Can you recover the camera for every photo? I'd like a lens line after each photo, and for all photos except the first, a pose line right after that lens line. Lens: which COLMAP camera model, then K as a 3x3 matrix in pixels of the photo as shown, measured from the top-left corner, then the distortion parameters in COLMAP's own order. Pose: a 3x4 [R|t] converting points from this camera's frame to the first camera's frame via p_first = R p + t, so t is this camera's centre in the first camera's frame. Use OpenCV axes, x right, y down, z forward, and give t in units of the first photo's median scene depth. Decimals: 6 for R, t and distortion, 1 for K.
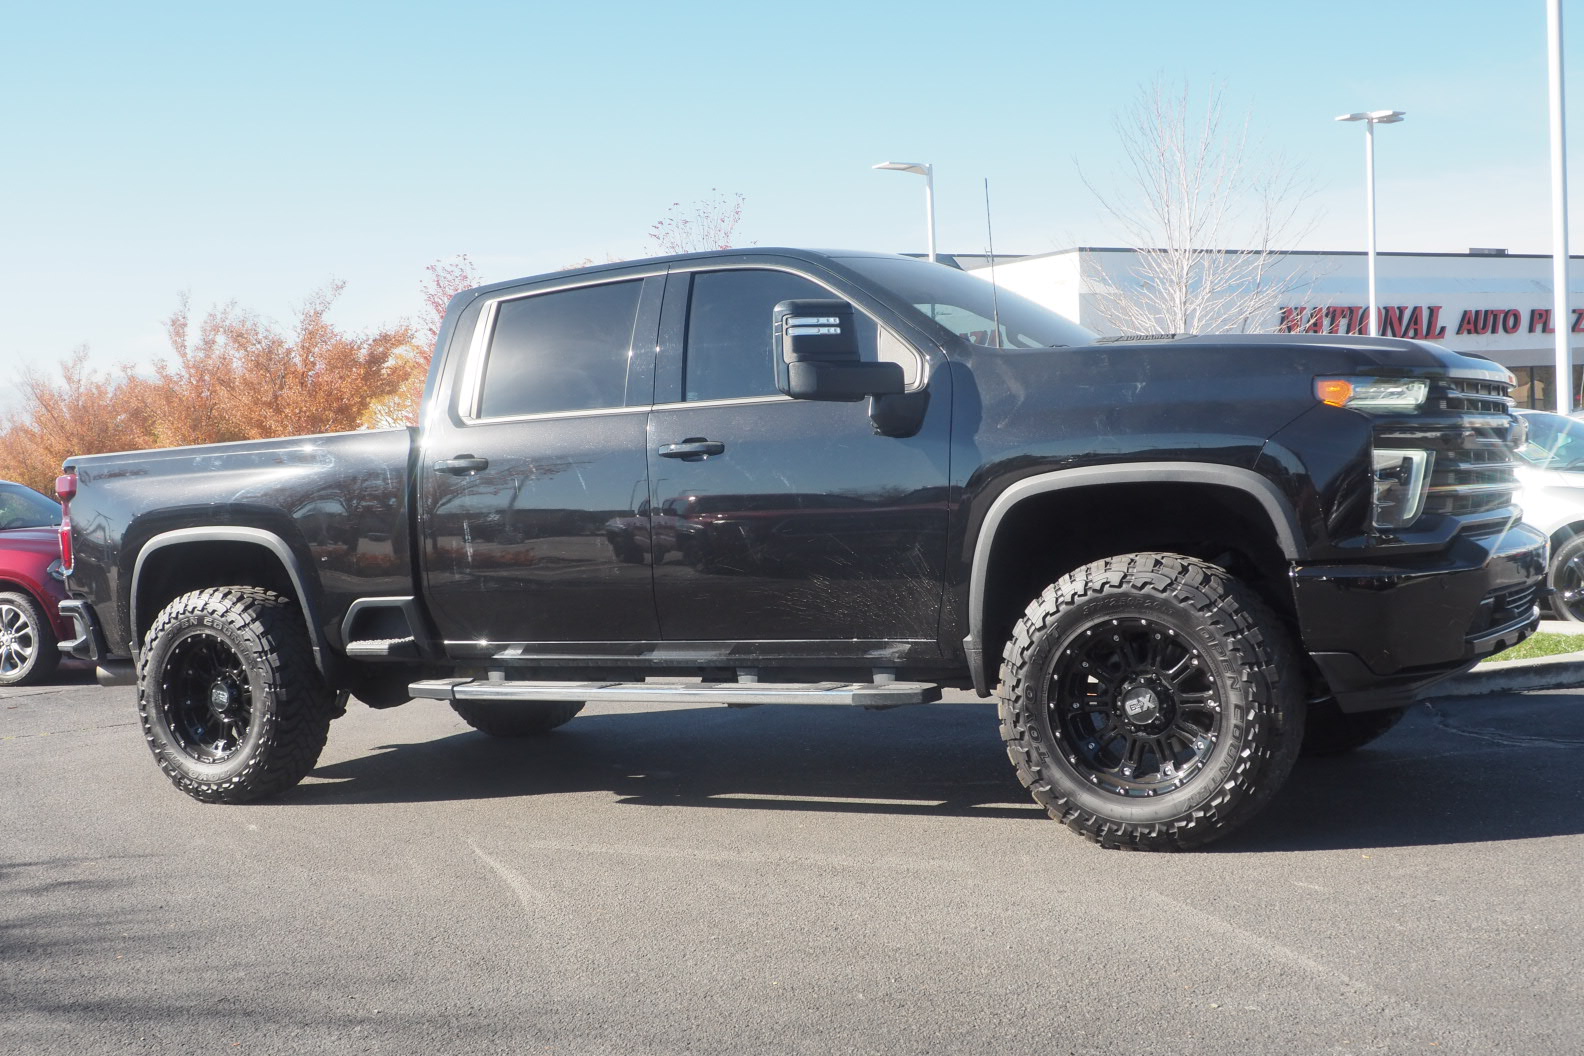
lens RADIAL K [[1801.3, 0, 788.5], [0, 1801.3, 529.2], [0, 0, 1]] dist [0.027156, 0.000000]
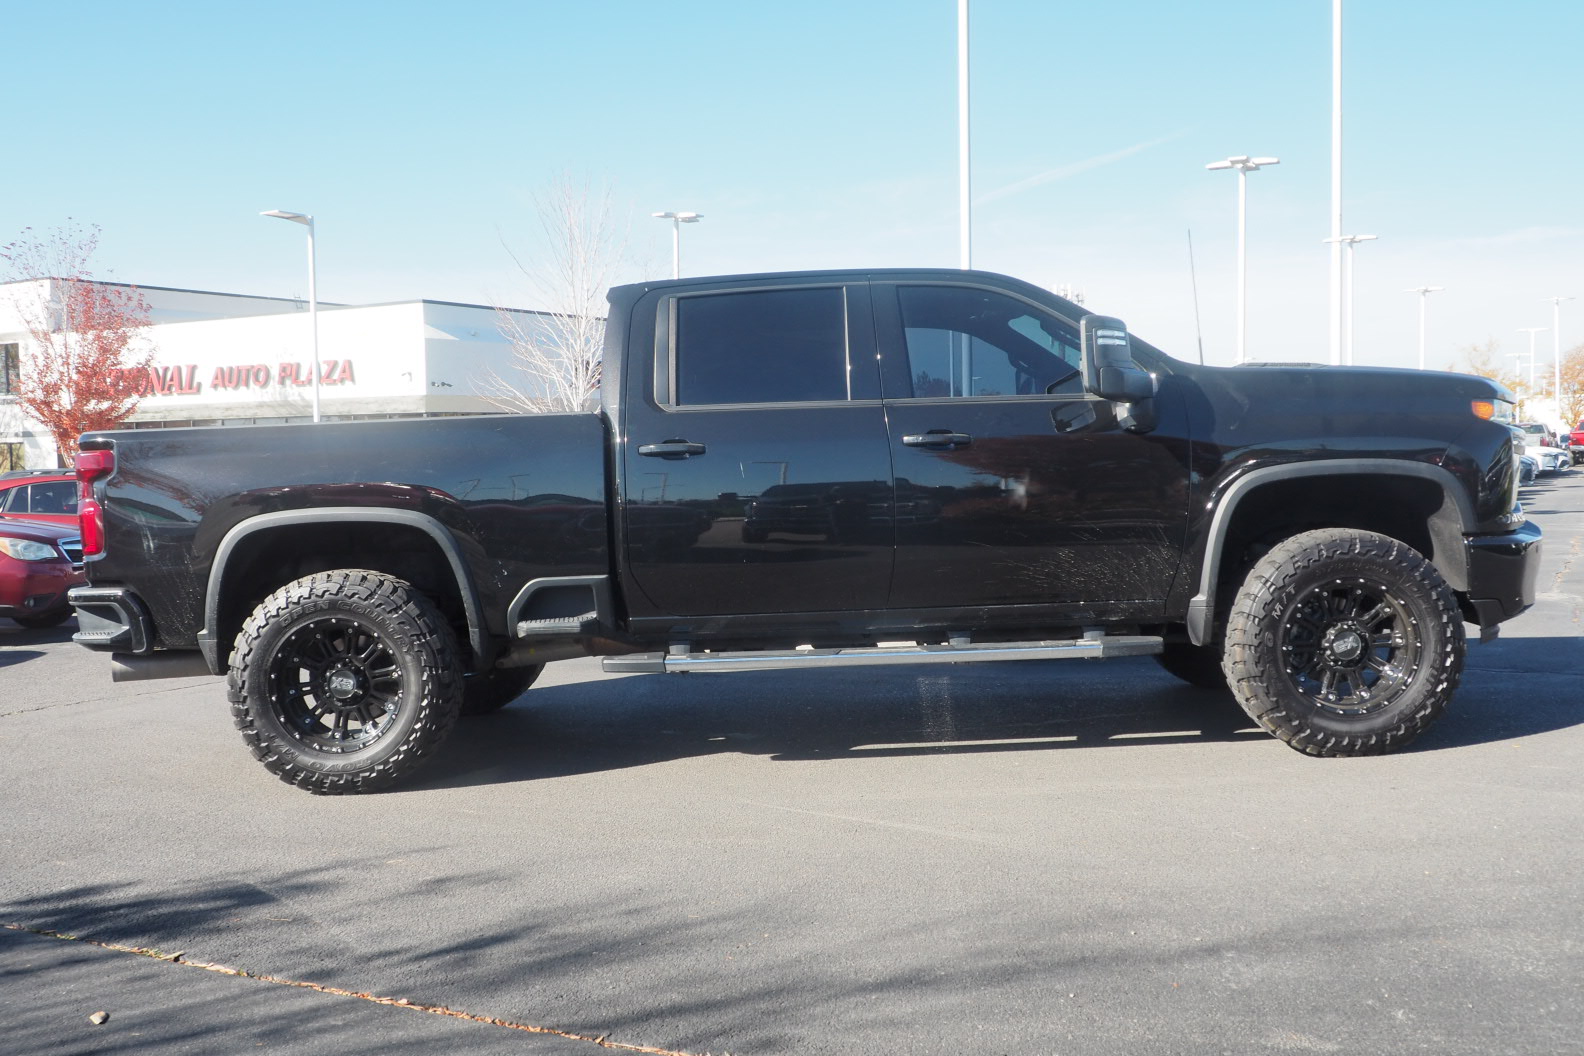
lens RADIAL K [[1450.7, 0, 799.0], [0, 1450.7, 521.9], [0, 0, 1]] dist [-0.008543, 0.000000]
pose [[0.874503, 0.004683, 0.484997, -0.499848], [0.000533, 0.999944, -0.010617, 0.015064], [-0.485020, 0.009543, 0.874451, 0.210939]]
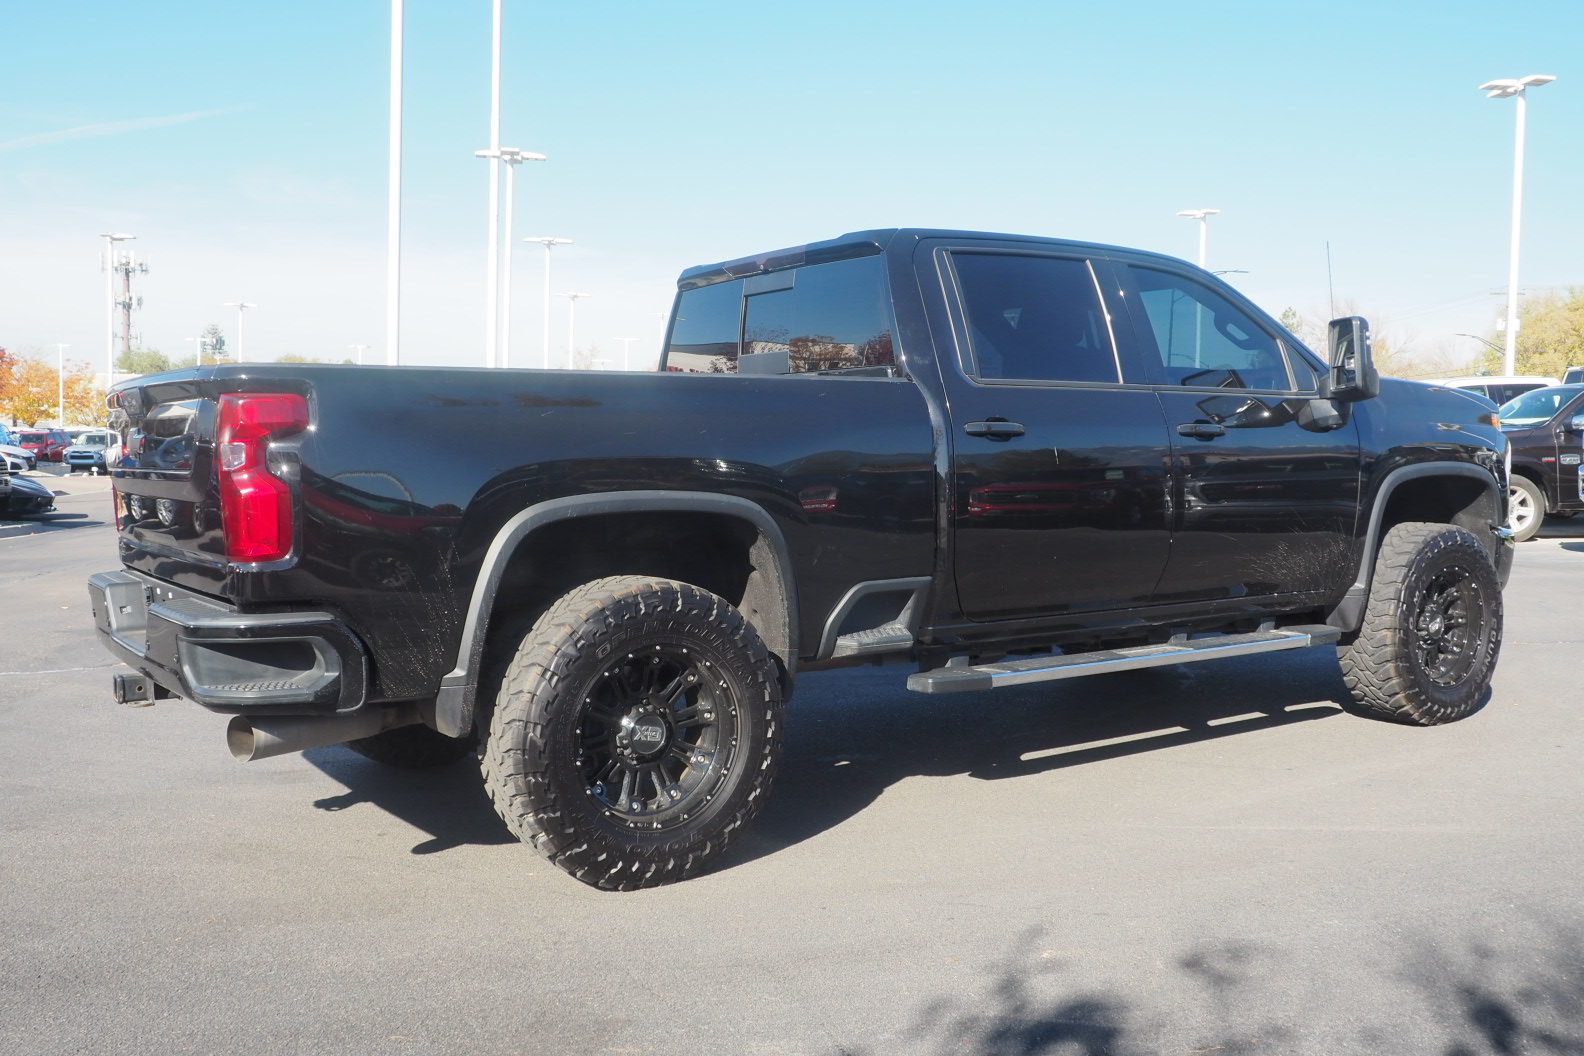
lens RADIAL K [[1450.7, 0, 784.1], [0, 1450.7, 521.3], [0, 0, 1]] dist [-0.008543, 0.000000]
pose [[0.425310, 0.003018, 0.905043, -0.838665], [-0.000728, 0.999995, -0.002992, 0.012456], [-0.905047, 0.000614, 0.425311, 0.744512]]
